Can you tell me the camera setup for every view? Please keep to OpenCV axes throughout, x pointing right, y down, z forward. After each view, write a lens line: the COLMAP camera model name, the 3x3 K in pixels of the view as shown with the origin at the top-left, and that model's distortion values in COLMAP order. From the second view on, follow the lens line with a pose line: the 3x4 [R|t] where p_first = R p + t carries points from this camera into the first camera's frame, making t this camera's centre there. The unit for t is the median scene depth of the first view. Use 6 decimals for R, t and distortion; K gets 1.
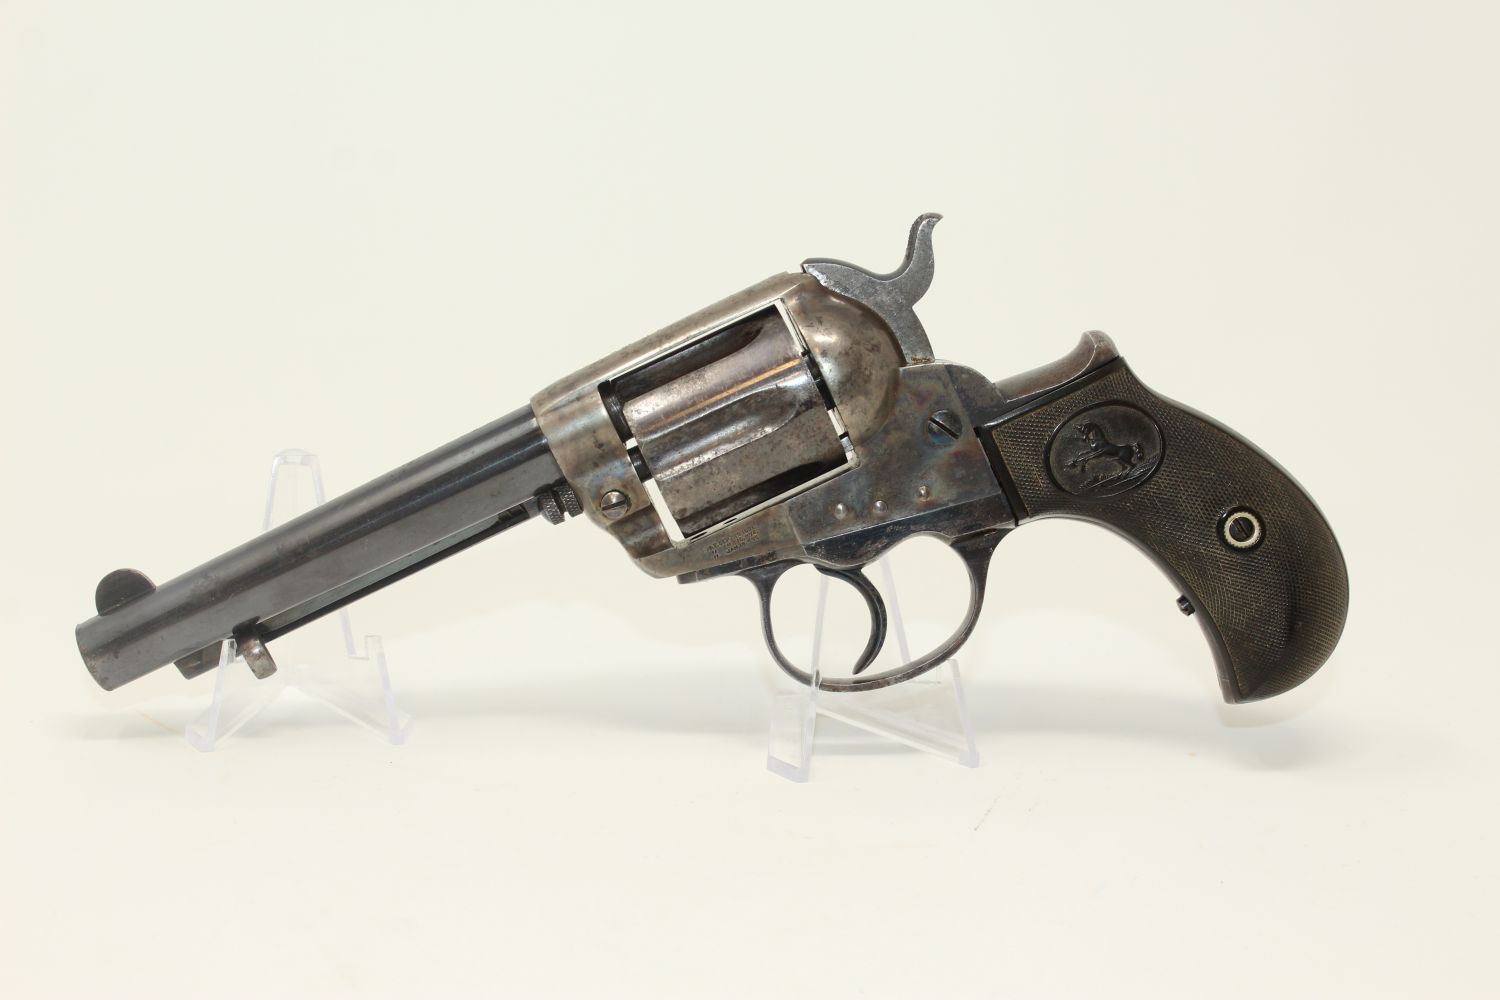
lens RADIAL K [[3201.2, 0, 748.8], [0, 3201.2, 500.3], [0, 0, 1]] dist [0.029467, 0.000000]
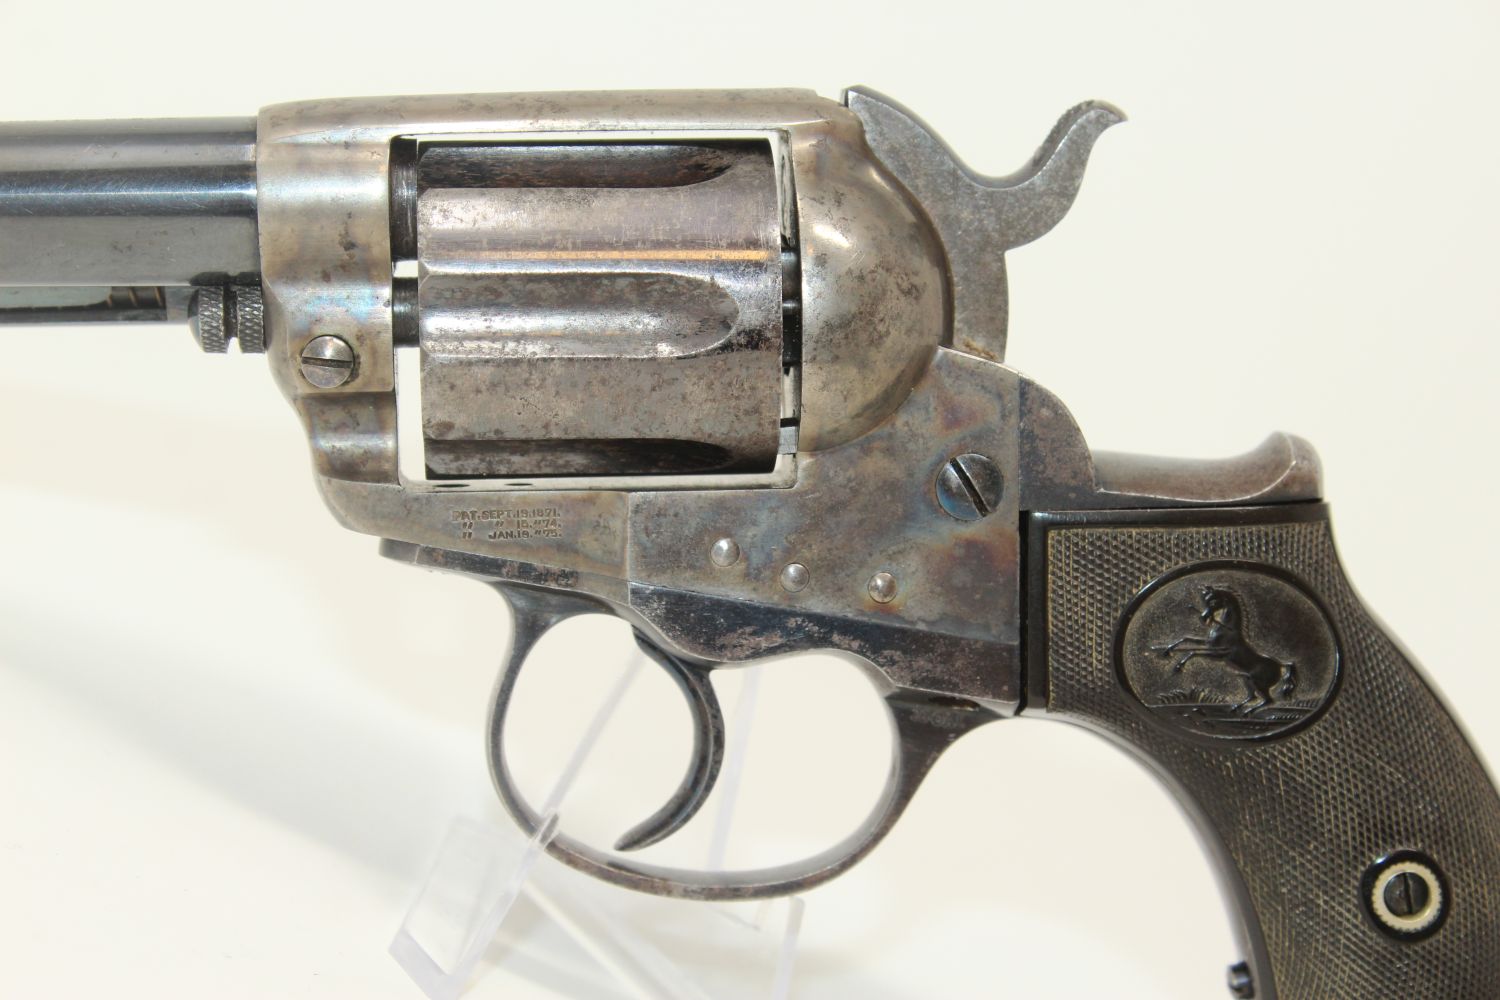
lens RADIAL K [[3707.1, 0, 753.0], [0, 3707.1, 499.8], [0, 0, 1]] dist [0.109735, 0.000000]
pose [[0.910441, 0.407578, 0.070557, -0.012843], [-0.405876, 0.913153, -0.037625, 0.016233], [-0.079764, 0.005618, 0.996798, 0.399990]]
